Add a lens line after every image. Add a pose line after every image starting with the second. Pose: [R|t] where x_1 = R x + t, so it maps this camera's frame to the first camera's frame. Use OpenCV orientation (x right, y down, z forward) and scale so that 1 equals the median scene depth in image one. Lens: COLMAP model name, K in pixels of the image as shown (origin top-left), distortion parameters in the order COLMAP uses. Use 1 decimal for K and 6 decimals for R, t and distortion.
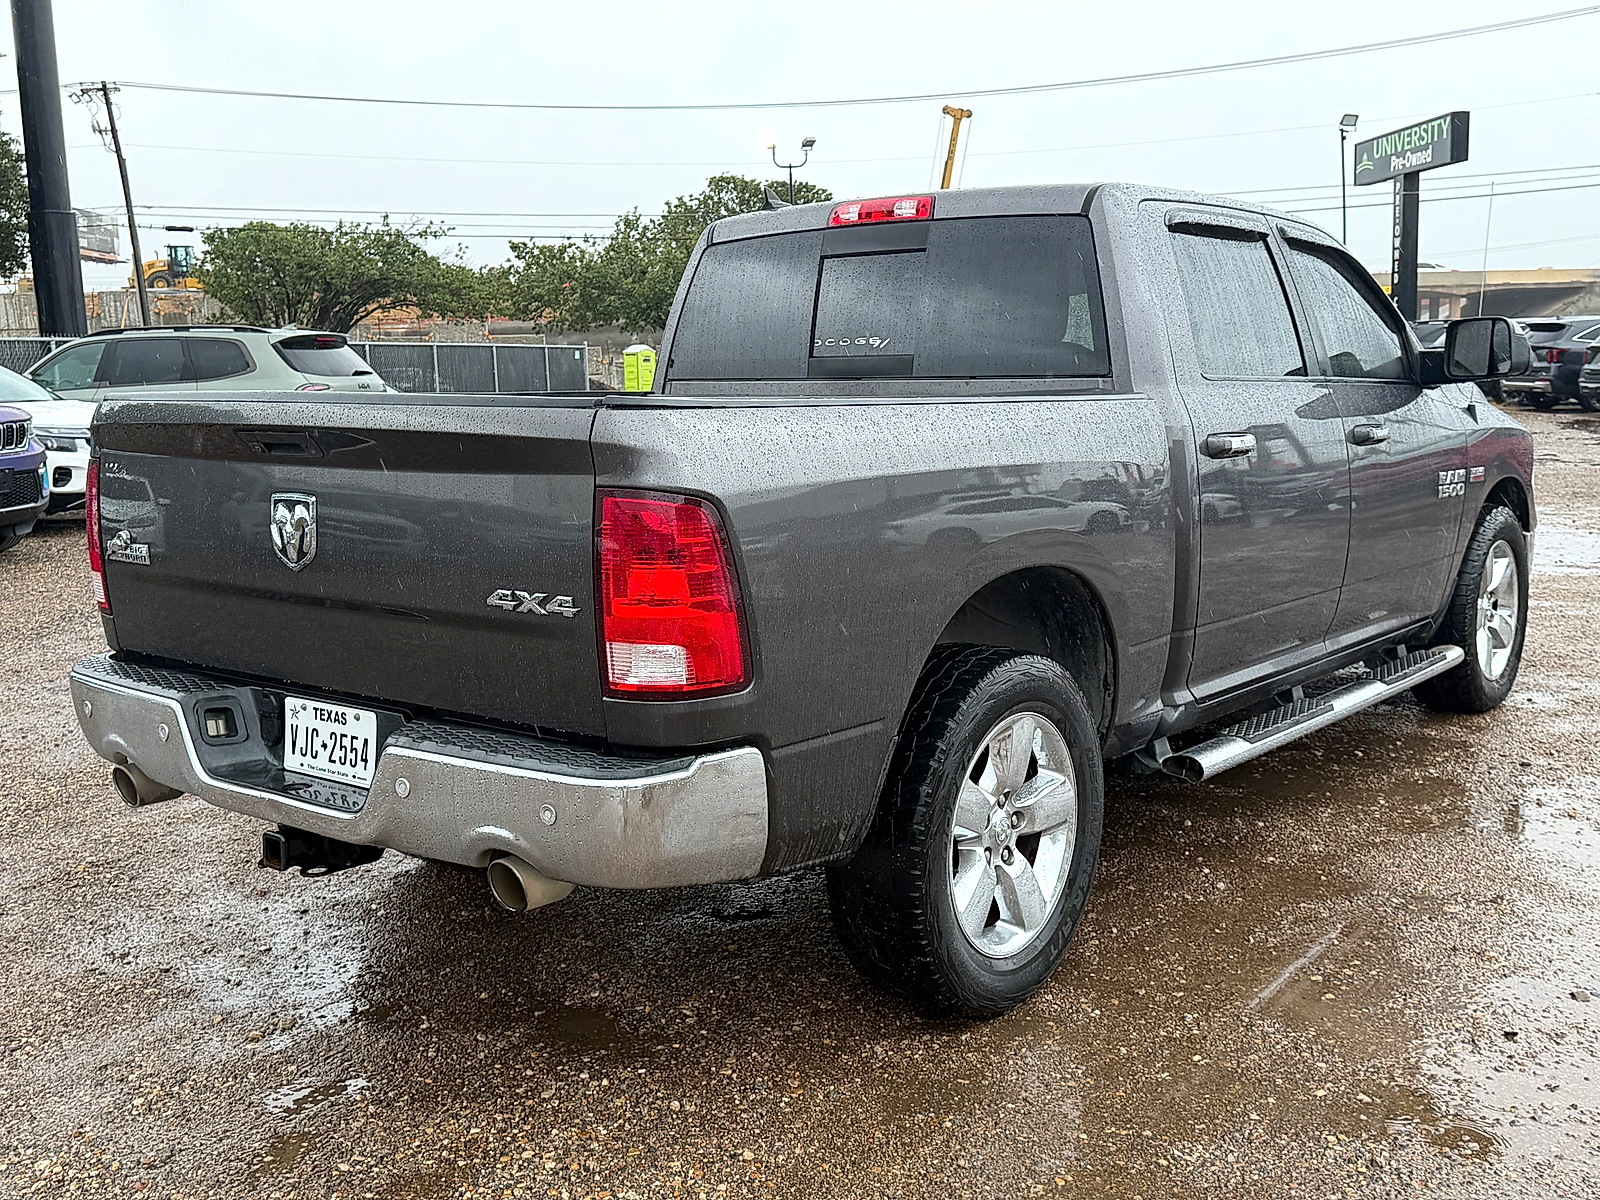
lens RADIAL K [[1593.0, 0, 800.0], [0, 1593.0, 600.0], [0, 0, 1]] dist [0.172783, -0.362261]
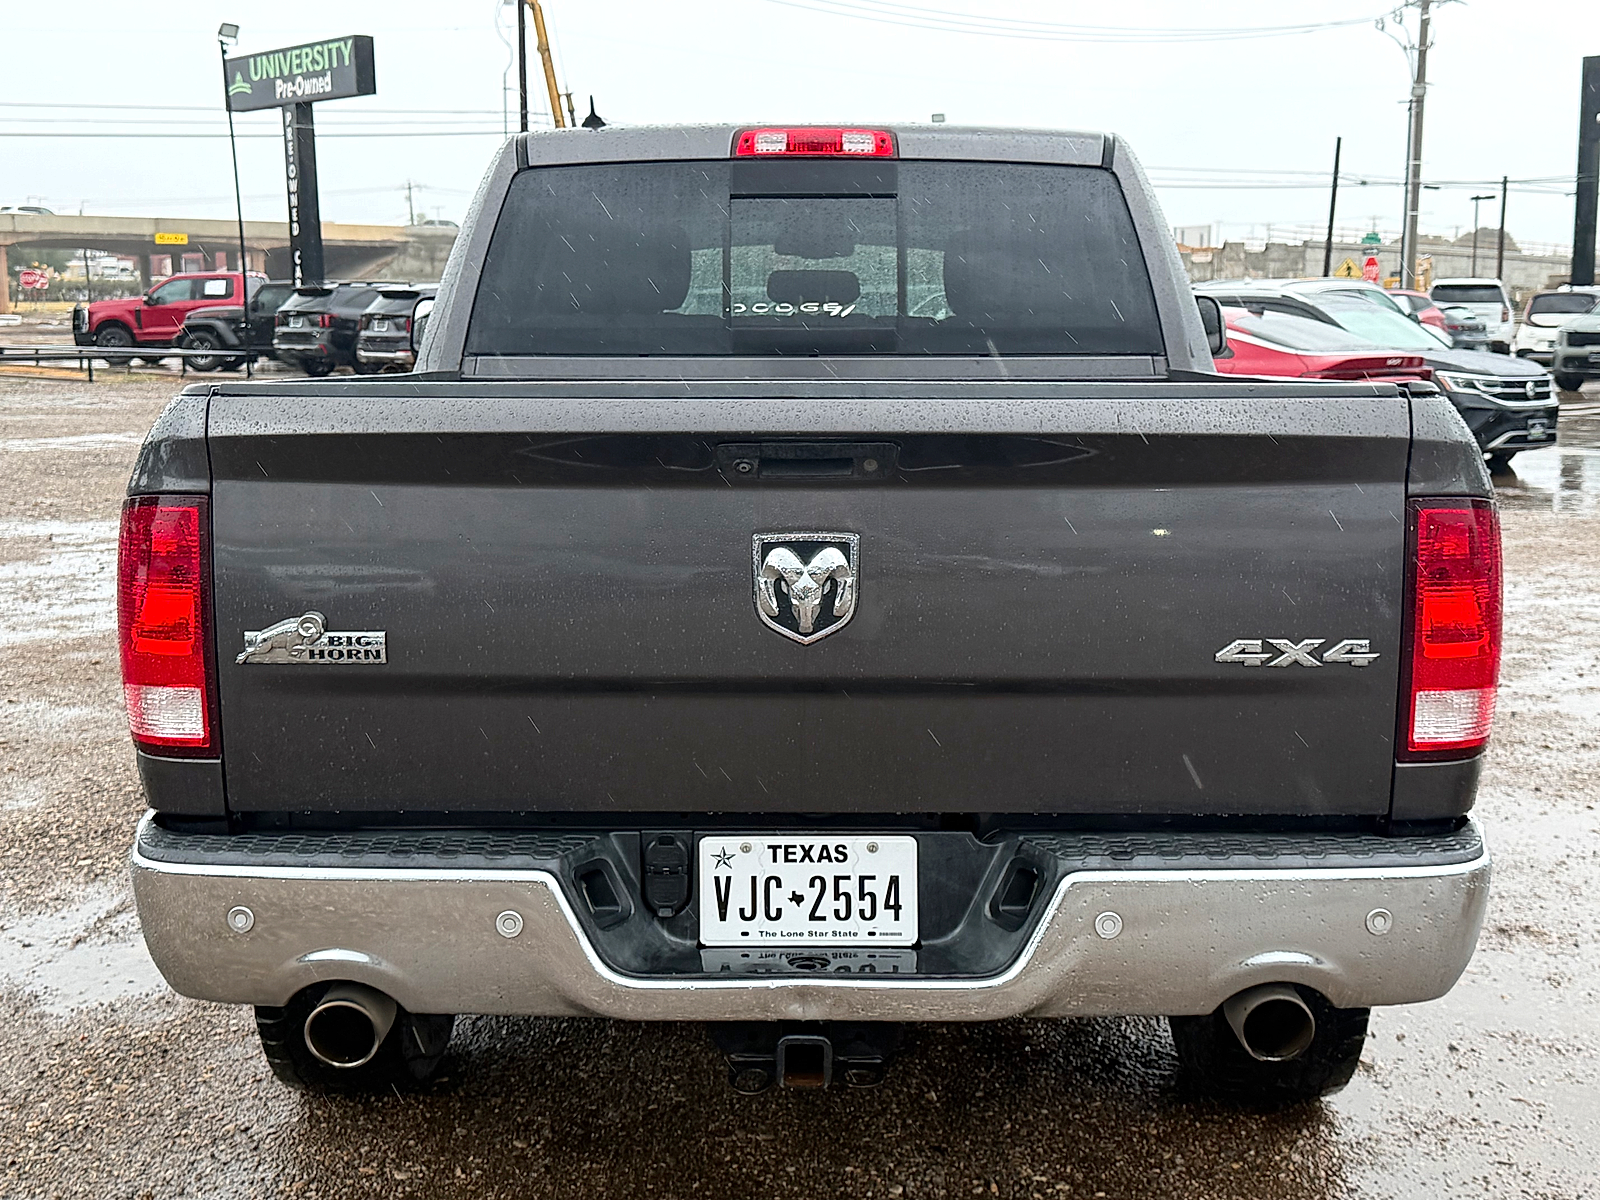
lens RADIAL K [[2022.6, 0, 800.0], [0, 2022.6, 600.0], [0, 0, 1]] dist [0.083402, -0.053452]
pose [[0.793766, -0.070192, 0.604160, -0.794916], [0.077987, 0.996865, 0.013354, -0.046340], [-0.603203, 0.036516, 0.796751, 0.309924]]
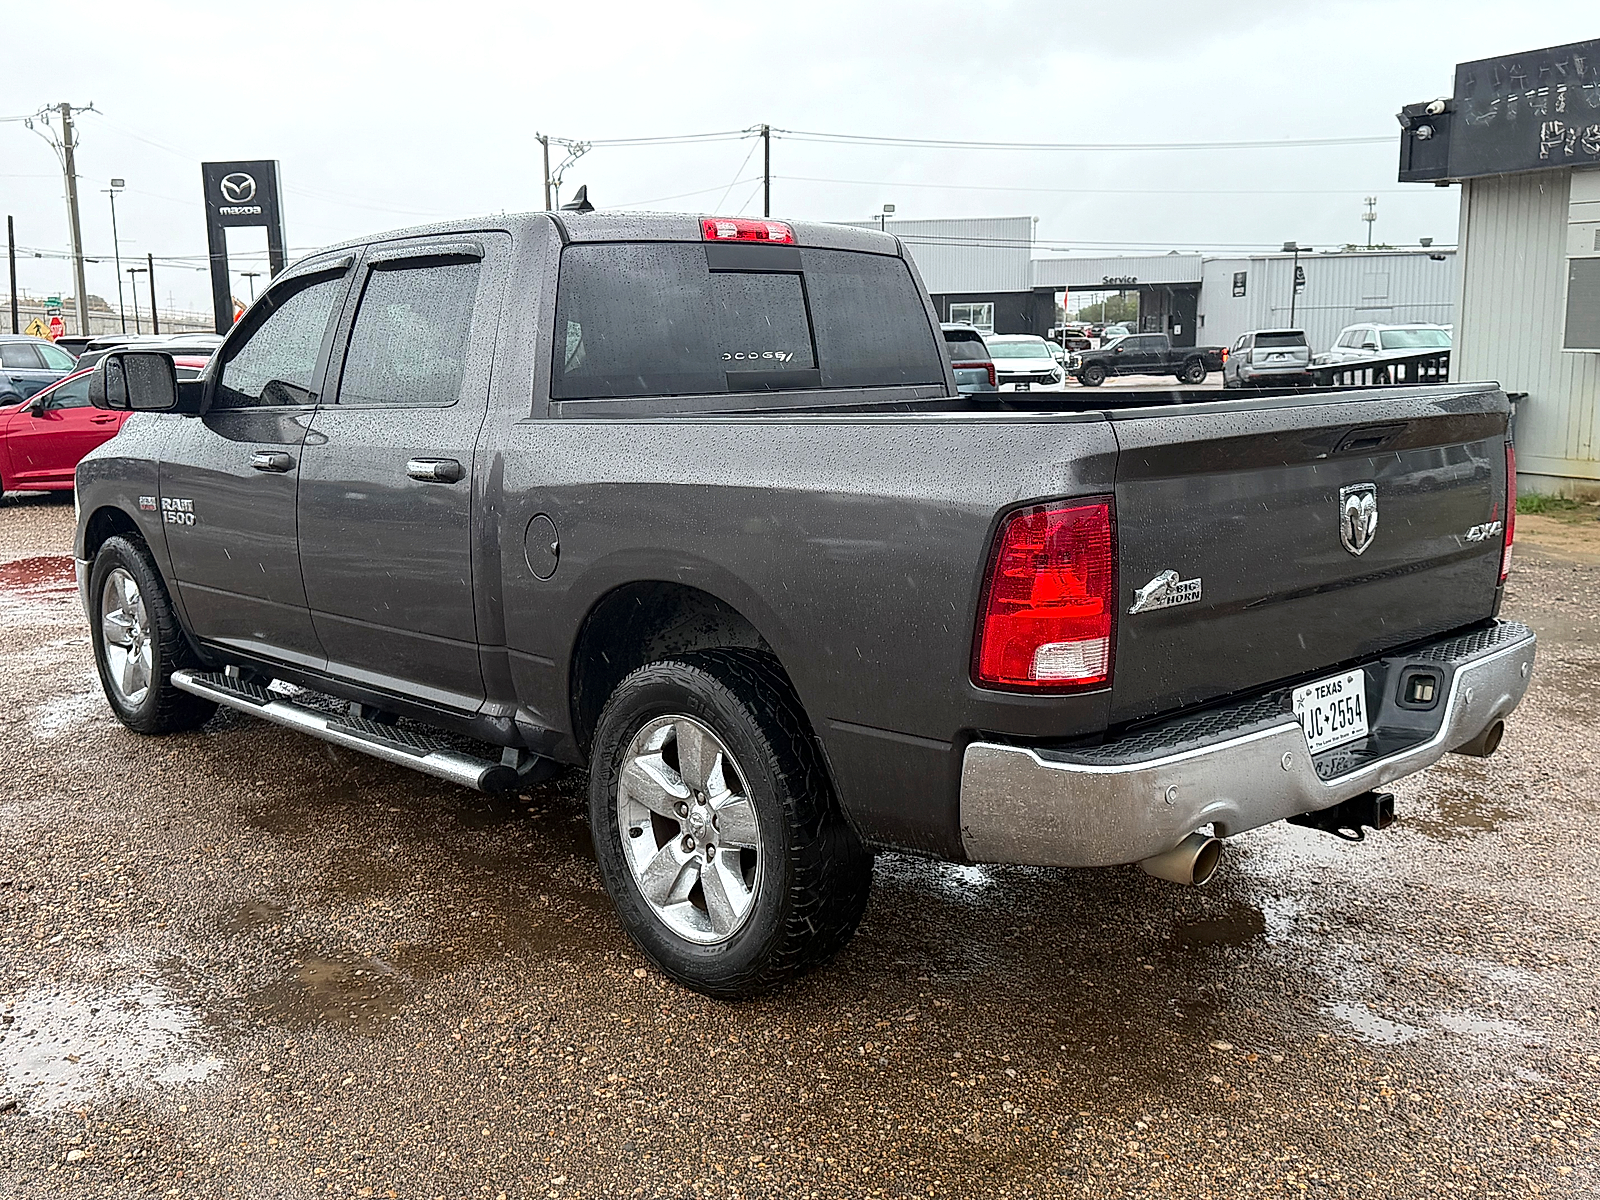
lens RADIAL K [[1567.4, 0, 800.0], [0, 1567.4, 600.0], [0, 0, 1]] dist [0.146062, -0.269285]
pose [[0.149693, -0.142570, 0.978400, -1.364714], [0.163395, 0.979511, 0.117733, -0.169177], [-0.975138, 0.142242, 0.169921, 1.141957]]
